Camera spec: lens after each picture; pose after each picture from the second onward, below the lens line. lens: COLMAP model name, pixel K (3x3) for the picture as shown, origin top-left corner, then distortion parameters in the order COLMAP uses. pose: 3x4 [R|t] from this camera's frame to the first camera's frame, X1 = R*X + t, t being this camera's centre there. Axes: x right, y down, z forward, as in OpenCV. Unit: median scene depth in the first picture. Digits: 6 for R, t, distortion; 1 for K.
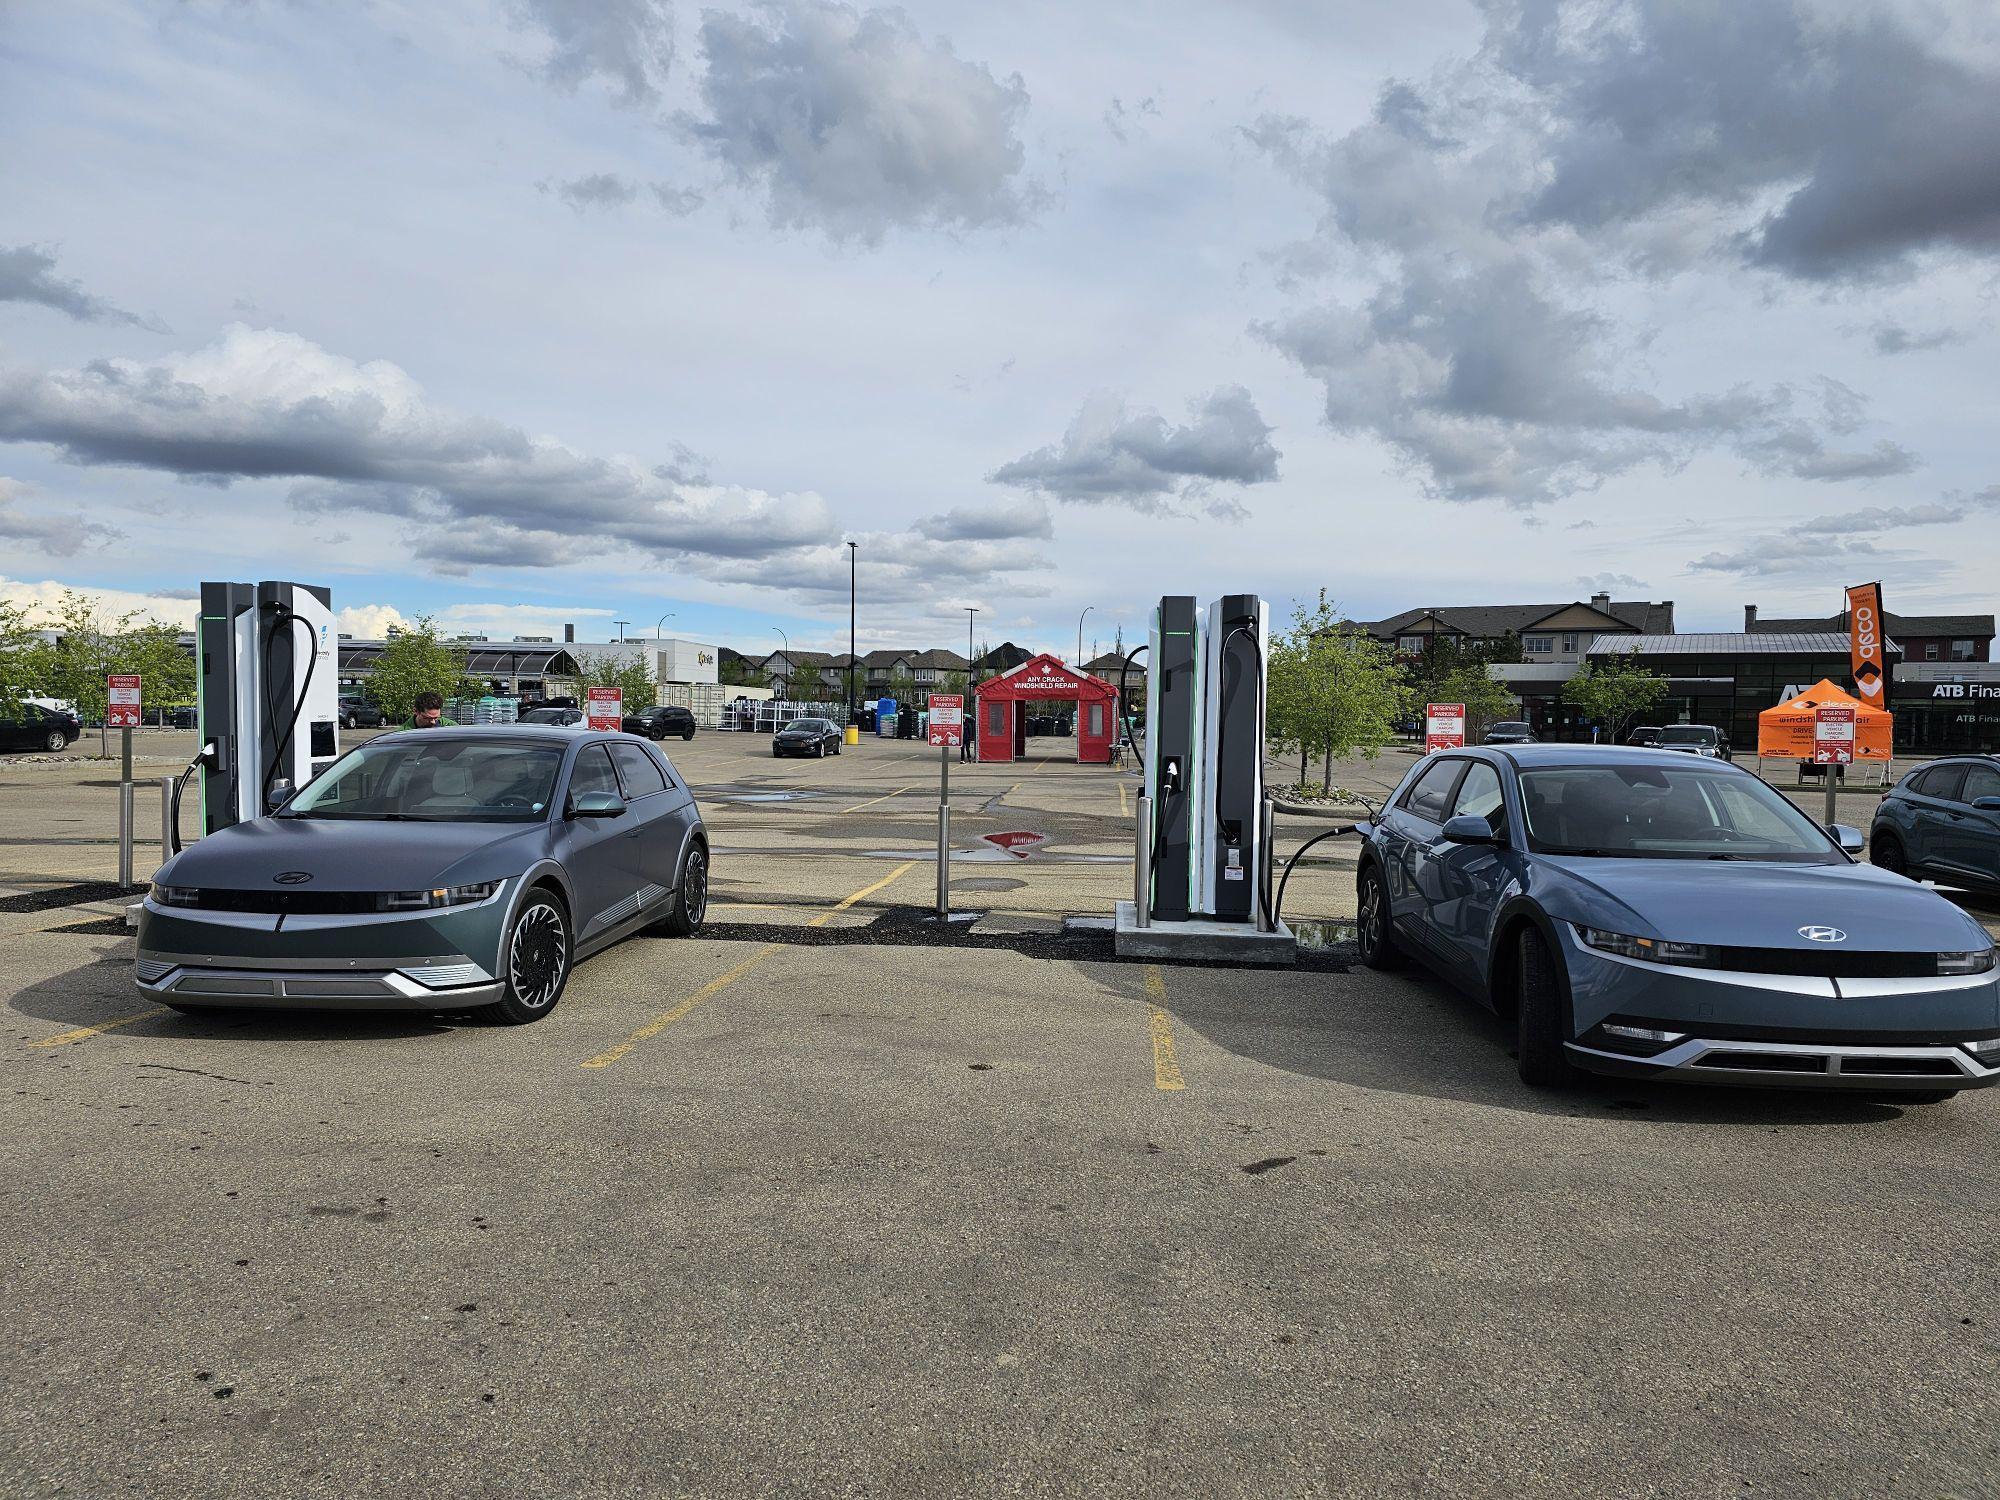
lens RADIAL K [[1355.7, 0, 1006.6], [0, 1355.7, 792.3], [0, 0, 1]] dist [0.042014, -0.002854]
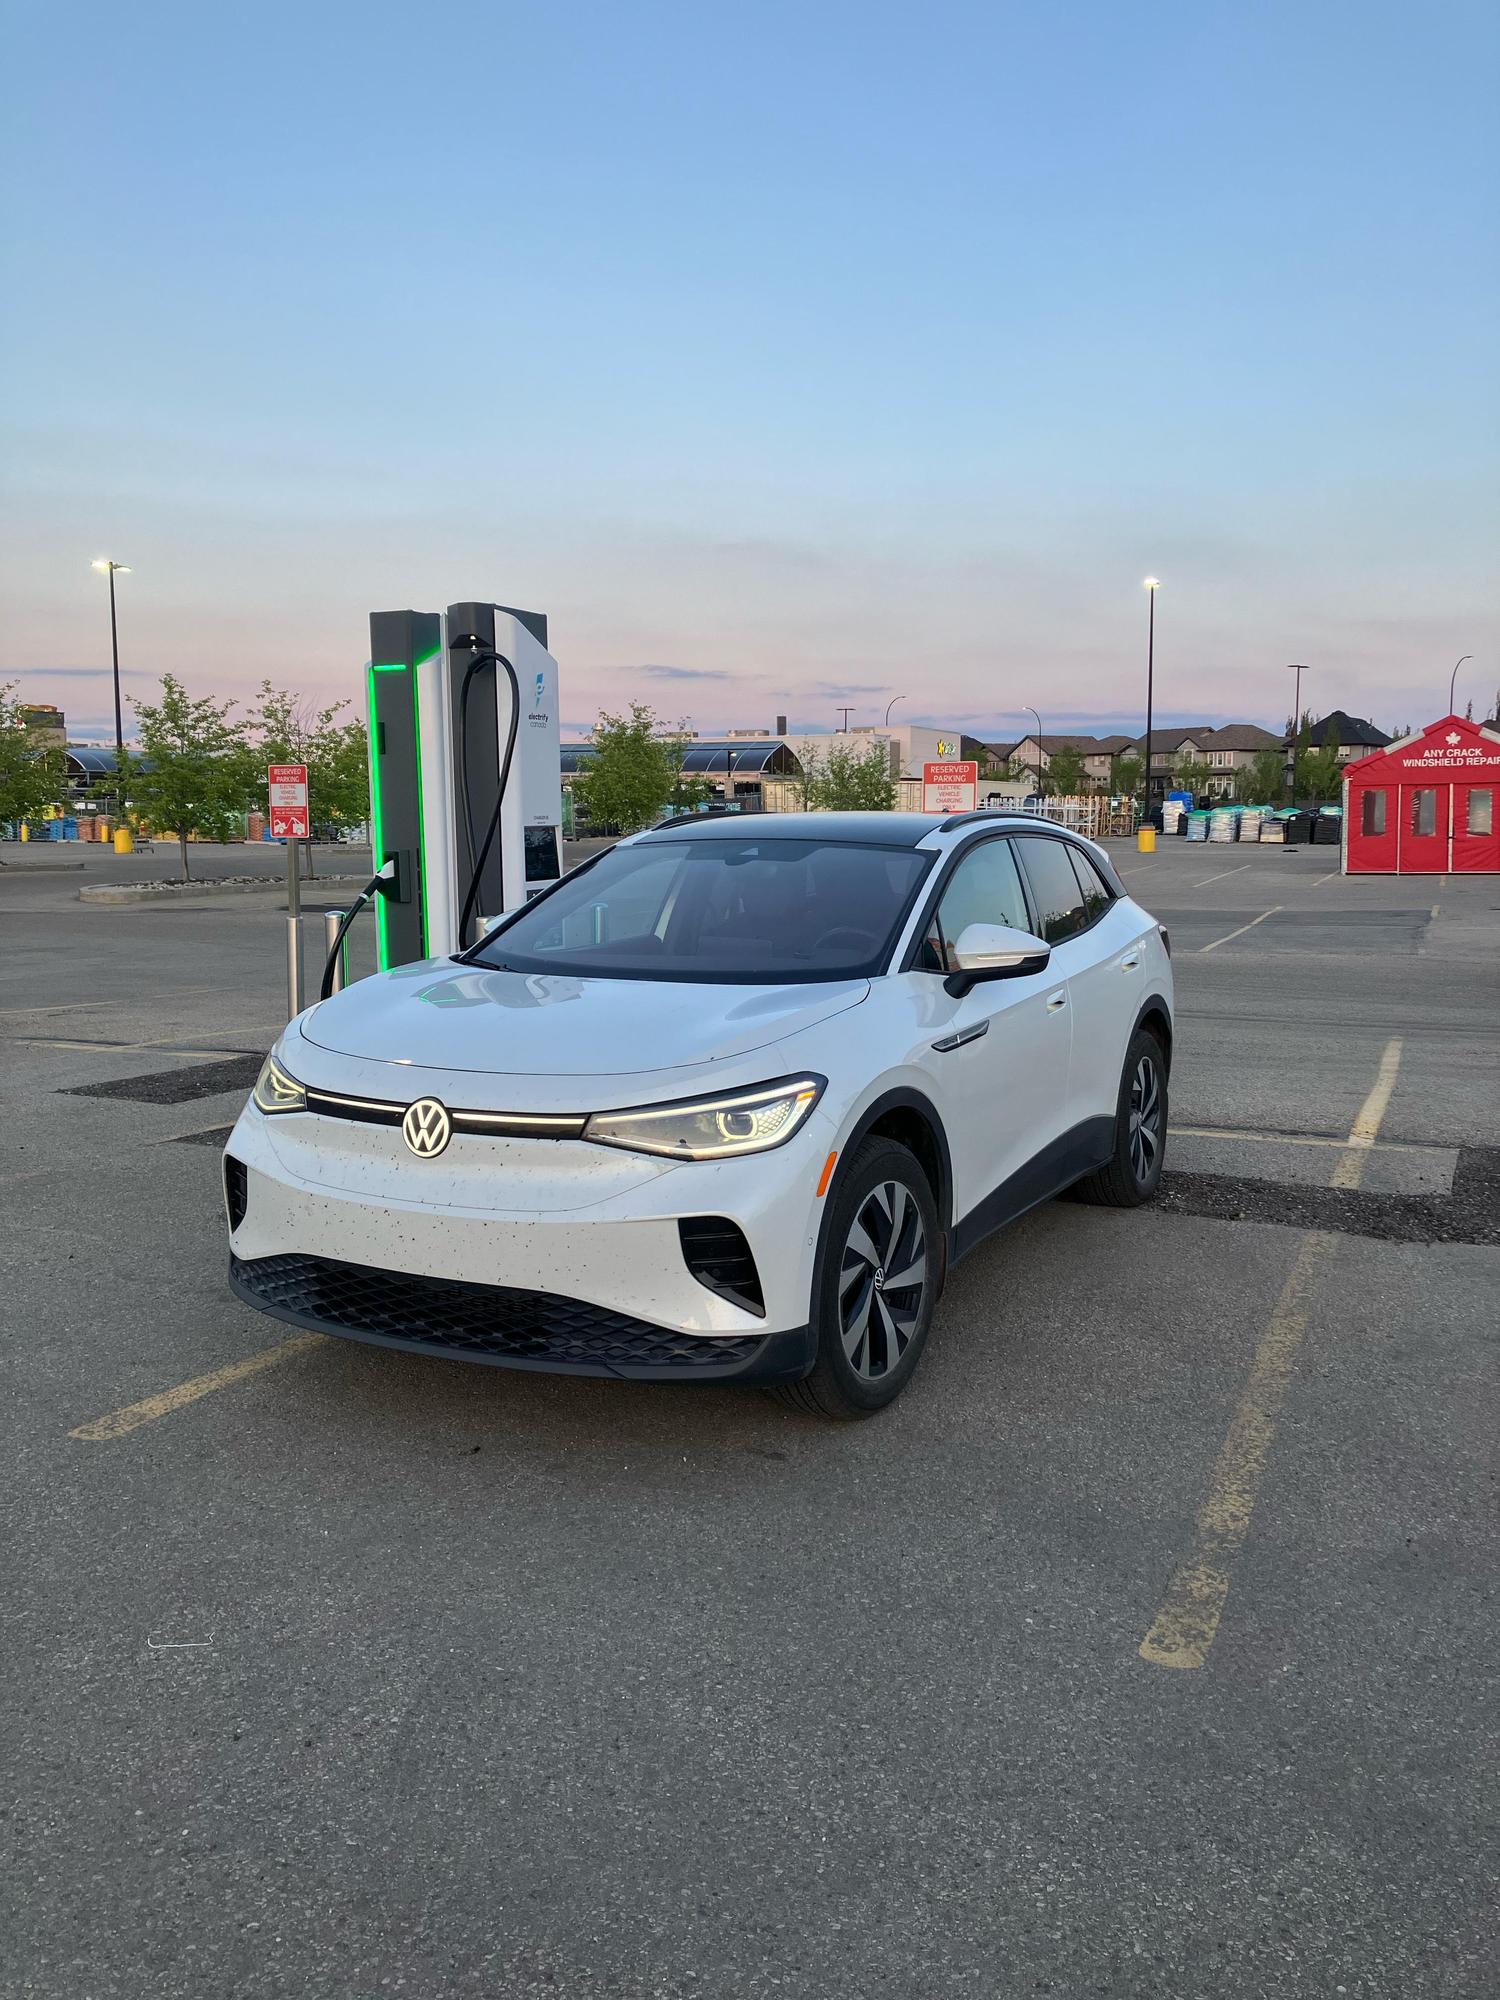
lens RADIAL K [[1522.4, 0, 750.0], [0, 1522.4, 1000.0], [0, 0, 1]] dist [0.053531, -0.001186]
pose [[0.949838, 0.016701, -0.312296, -0.171215], [0.002119, 0.998206, 0.059829, -0.011517], [0.312735, -0.057490, 0.948099, 0.330510]]
